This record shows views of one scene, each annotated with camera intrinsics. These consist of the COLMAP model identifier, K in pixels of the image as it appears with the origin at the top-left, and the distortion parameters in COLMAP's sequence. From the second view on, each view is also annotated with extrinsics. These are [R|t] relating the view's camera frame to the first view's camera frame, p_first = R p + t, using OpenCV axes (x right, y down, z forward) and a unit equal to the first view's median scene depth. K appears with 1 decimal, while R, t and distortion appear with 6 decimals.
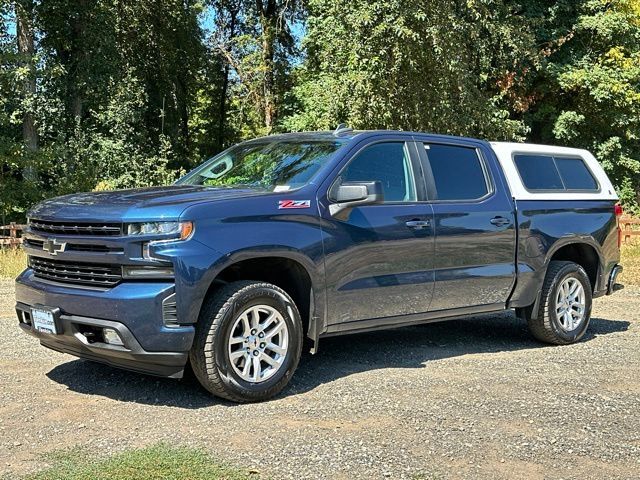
lens RADIAL K [[905.9, 0, 320.0], [0, 905.9, 240.0], [0, 0, 1]] dist [0.190359, -0.353430]
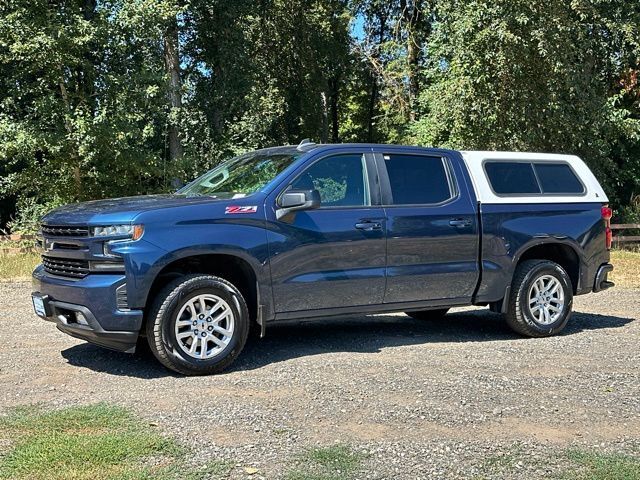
lens RADIAL K [[905.9, 0, 320.0], [0, 905.9, 240.0], [0, 0, 1]] dist [0.190359, -0.353430]
pose [[0.983200, -0.001822, -0.182525, 0.219379], [0.001254, 0.999994, -0.003229, 0.003077], [0.182530, 0.002946, 0.983196, -0.109479]]
